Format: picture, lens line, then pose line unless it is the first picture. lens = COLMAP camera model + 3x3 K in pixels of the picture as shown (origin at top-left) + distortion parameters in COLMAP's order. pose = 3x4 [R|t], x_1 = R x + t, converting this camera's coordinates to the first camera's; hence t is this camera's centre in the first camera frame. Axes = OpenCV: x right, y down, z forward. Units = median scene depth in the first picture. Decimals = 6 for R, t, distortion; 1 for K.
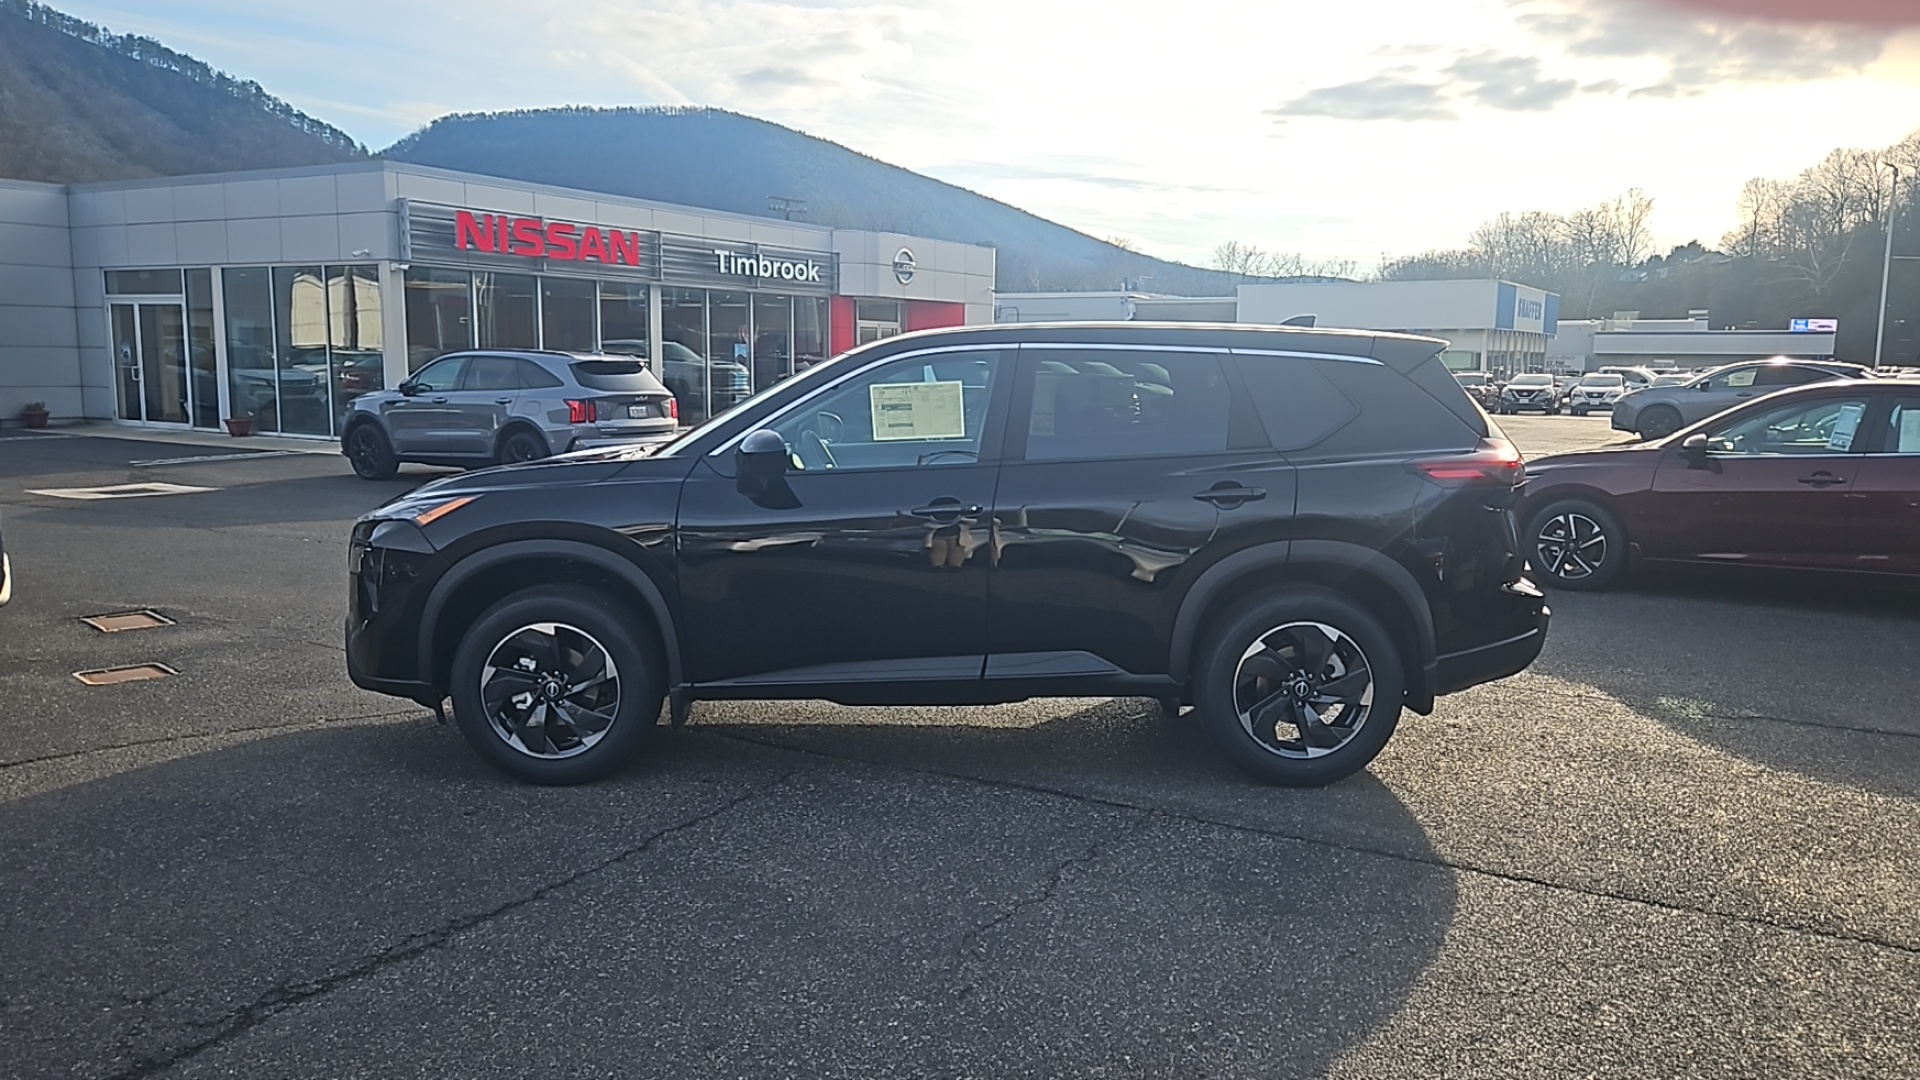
lens RADIAL K [[1467.5, 0, 904.0], [0, 1467.5, 568.6], [0, 0, 1]] dist [0.077133, -0.063448]
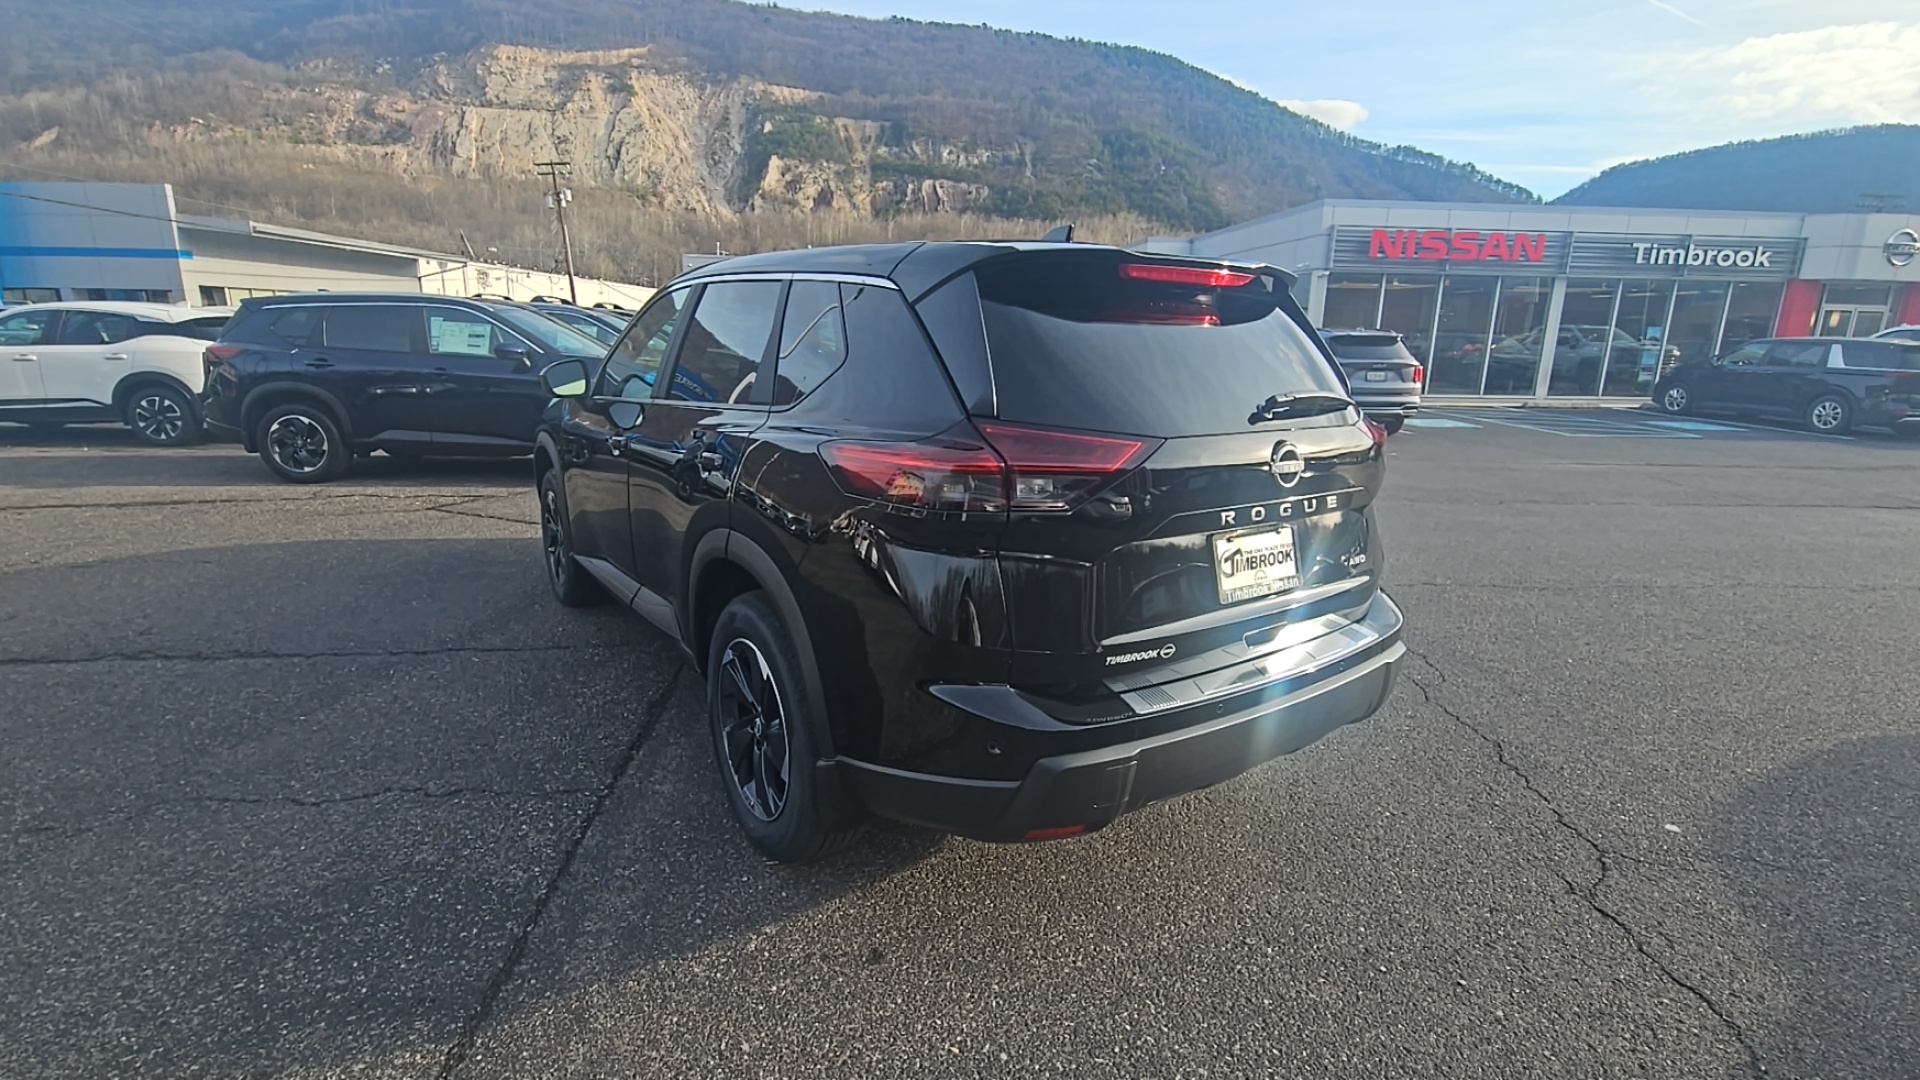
lens RADIAL K [[857.4, 0, 959.9], [0, 857.4, 534.0], [0, 0, 1]] dist [0.015099, -0.010495]
pose [[0.573119, 0.189621, -0.797232, 0.142376], [-0.128876, 0.981610, 0.140828, -0.019685], [0.809275, 0.022033, 0.587017, 0.176320]]
